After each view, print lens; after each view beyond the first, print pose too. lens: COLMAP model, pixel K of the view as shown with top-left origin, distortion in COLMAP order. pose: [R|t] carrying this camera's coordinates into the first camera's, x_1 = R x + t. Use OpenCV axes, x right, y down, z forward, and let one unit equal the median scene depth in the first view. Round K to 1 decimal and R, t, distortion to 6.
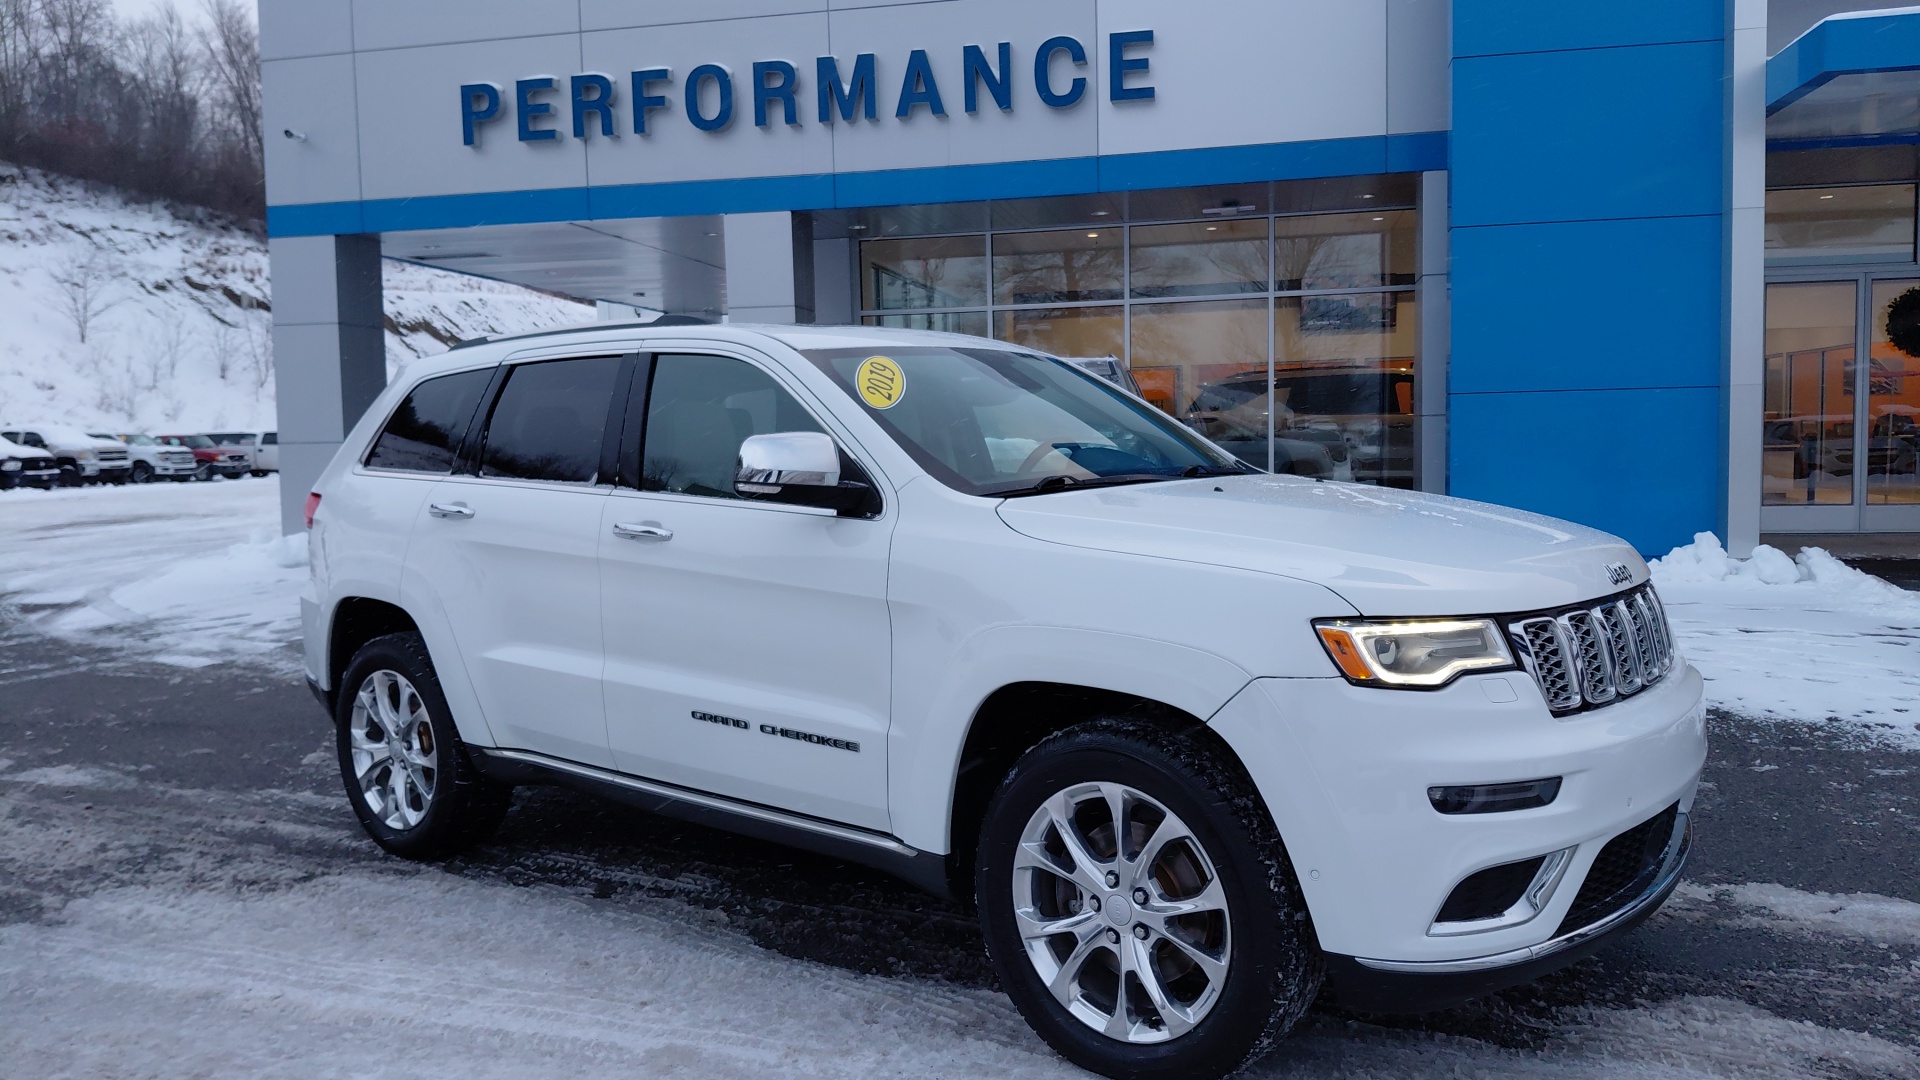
lens RADIAL K [[1420.3, 0, 959.6], [0, 1420.3, 536.8], [0, 0, 1]] dist [0.051834, -0.087556]
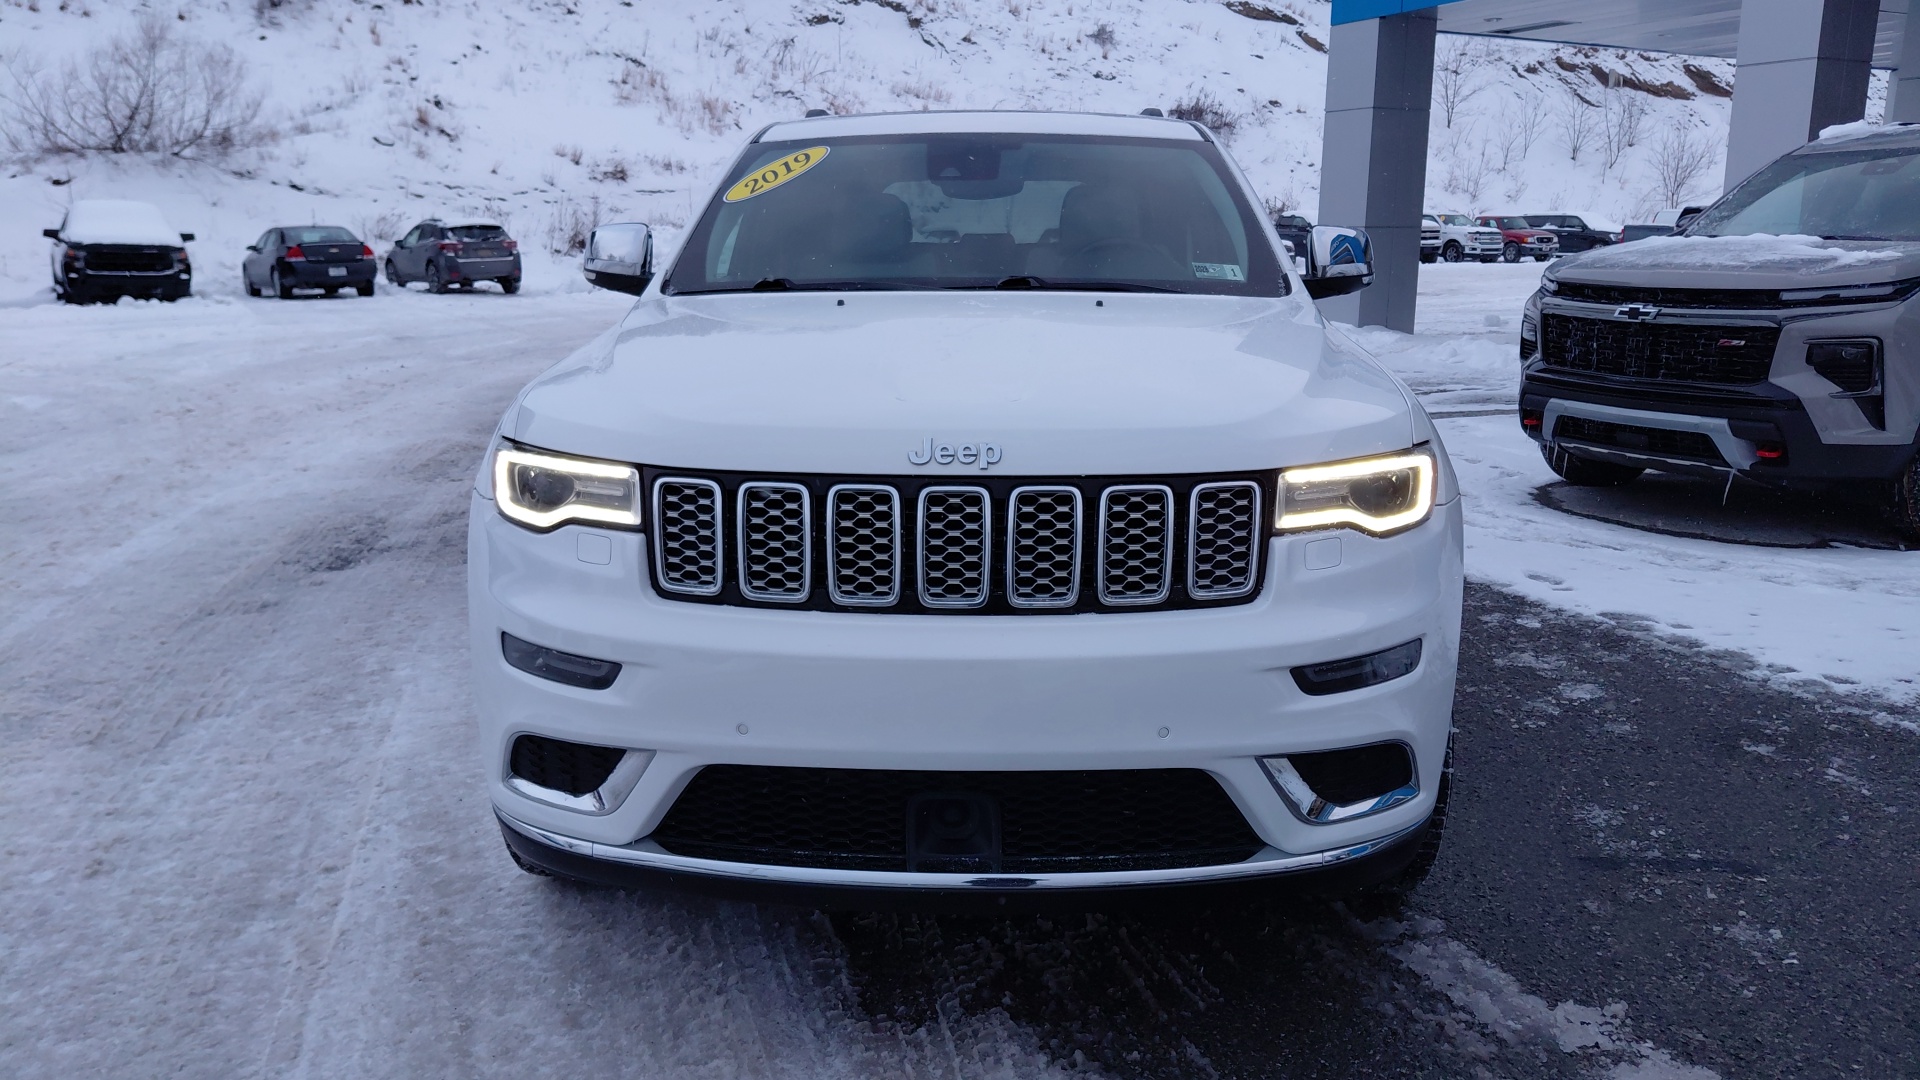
lens RADIAL K [[1420.3, 0, 970.7], [0, 1420.3, 529.3], [0, 0, 1]] dist [0.051834, -0.087556]
pose [[0.612735, 0.186263, -0.768025, 0.680429], [-0.074546, 0.981117, 0.178470, -0.042074], [0.786765, -0.052101, 0.615050, 0.382180]]
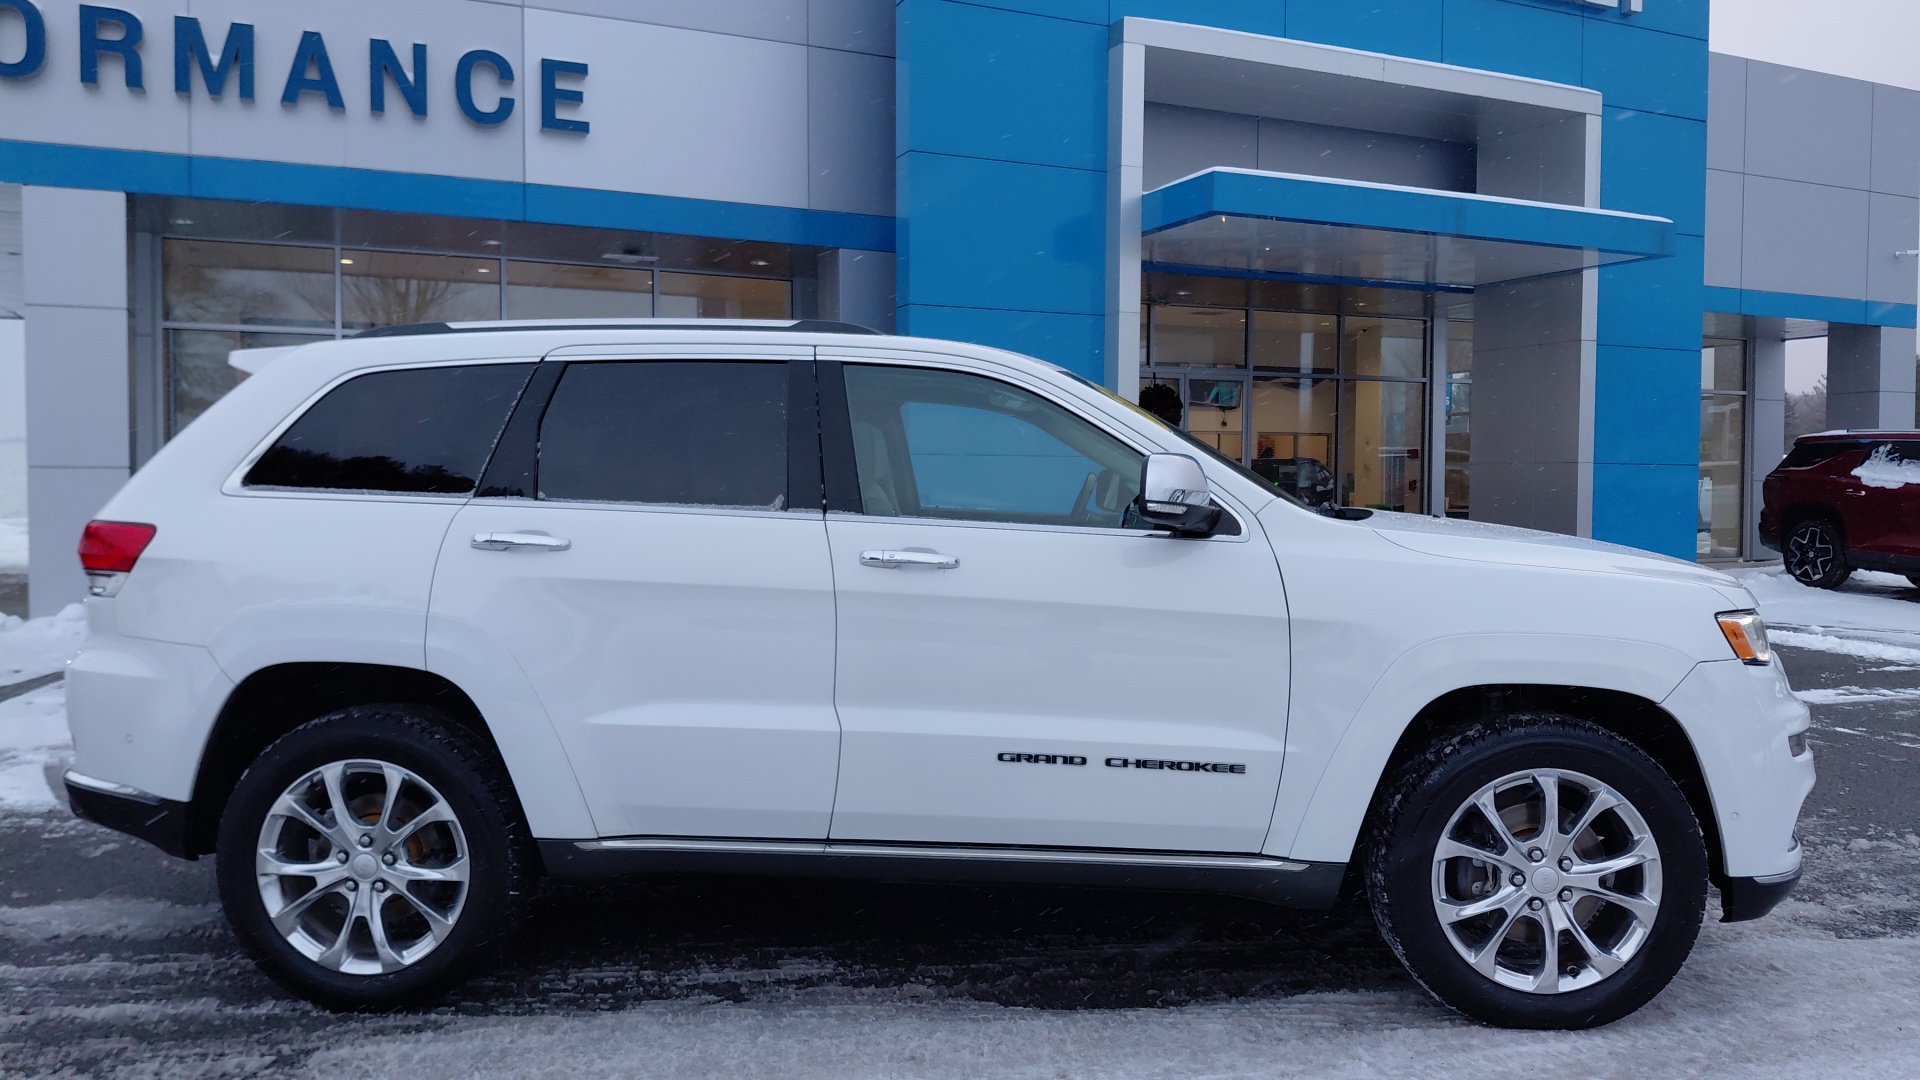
lens RADIAL K [[1420.3, 0, 996.5], [0, 1420.3, 528.5], [0, 0, 1]] dist [0.051834, -0.087556]
pose [[0.805680, 0.006930, 0.592311, -0.582019], [0.021891, 0.998900, -0.041464, 0.012268], [-0.591946, 0.046373, 0.804642, 0.206463]]
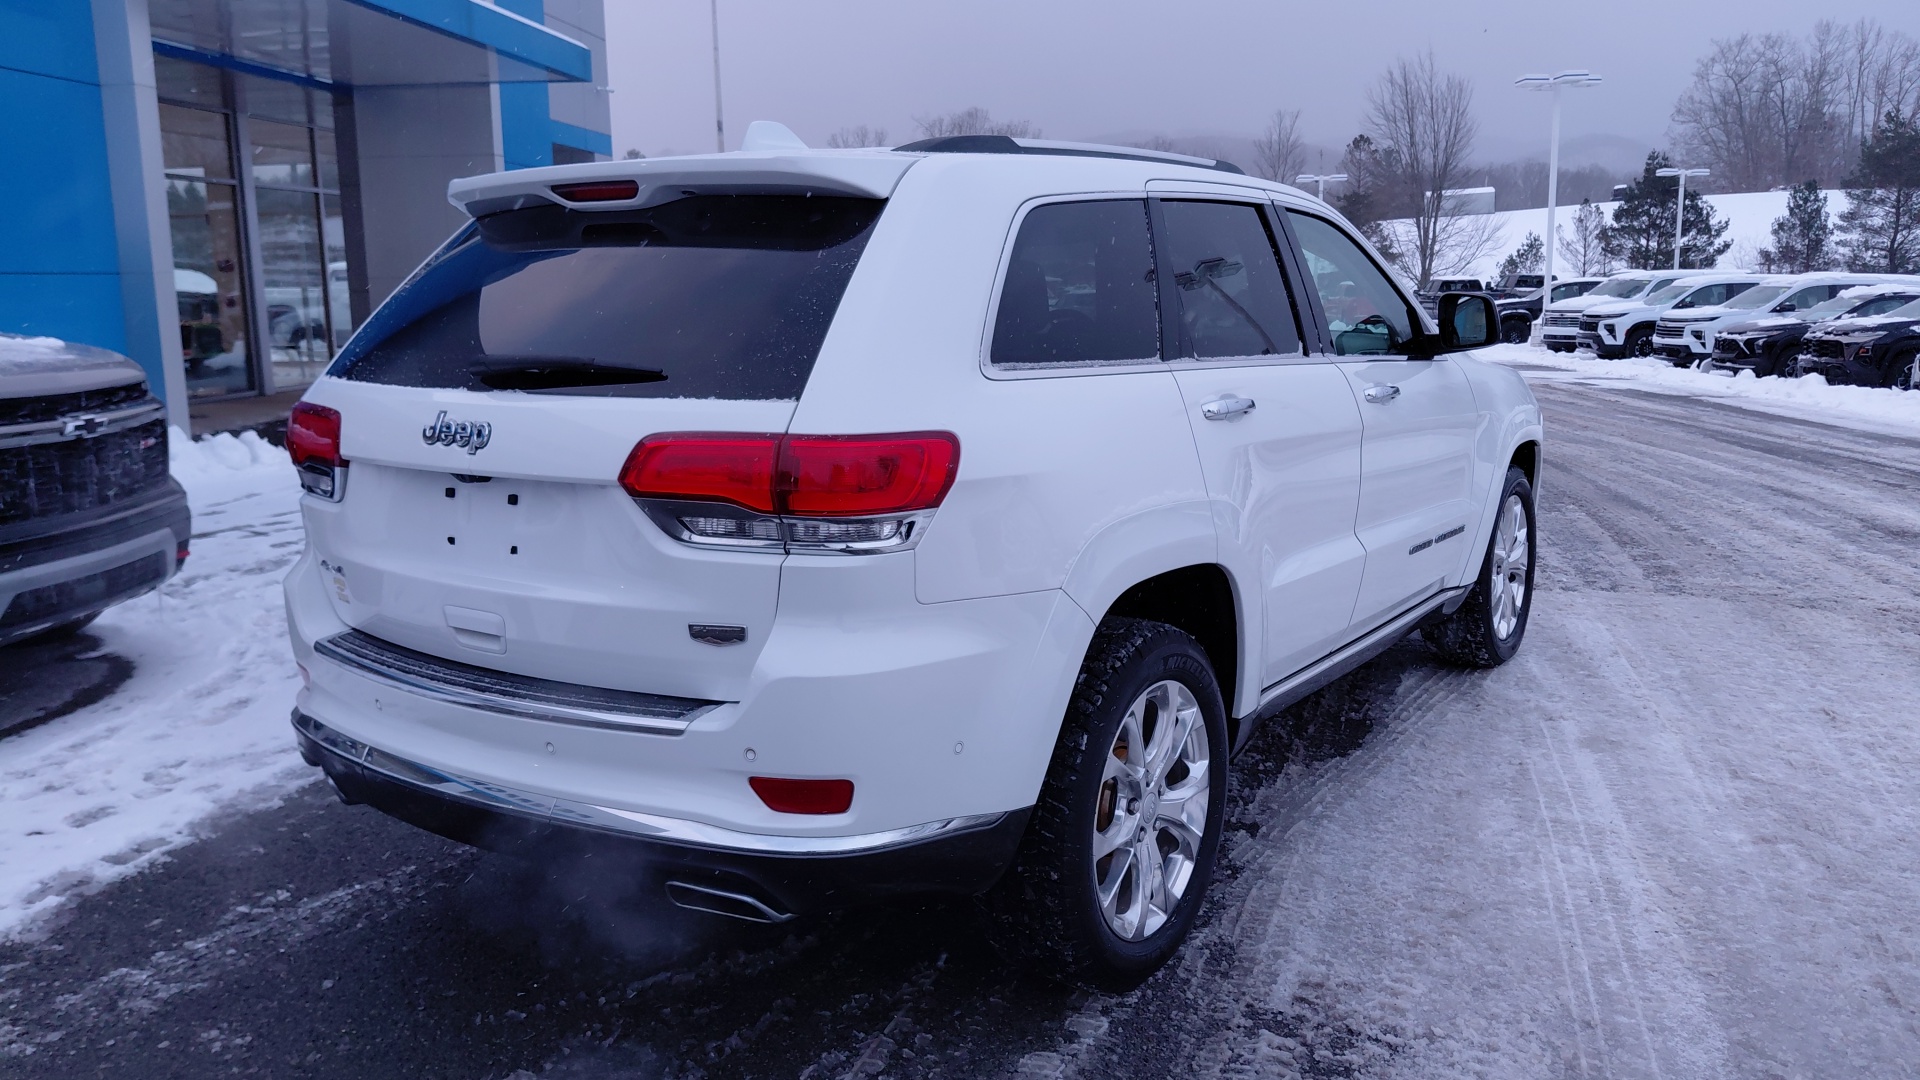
lens RADIAL K [[1420.3, 0, 949.8], [0, 1420.3, 526.4], [0, 0, 1]] dist [0.051834, -0.087556]
pose [[-0.083574, -0.145841, 0.985772, -0.998235], [0.085434, 0.984542, 0.152902, -0.076156], [-0.992833, 0.096997, -0.069822, 1.139037]]
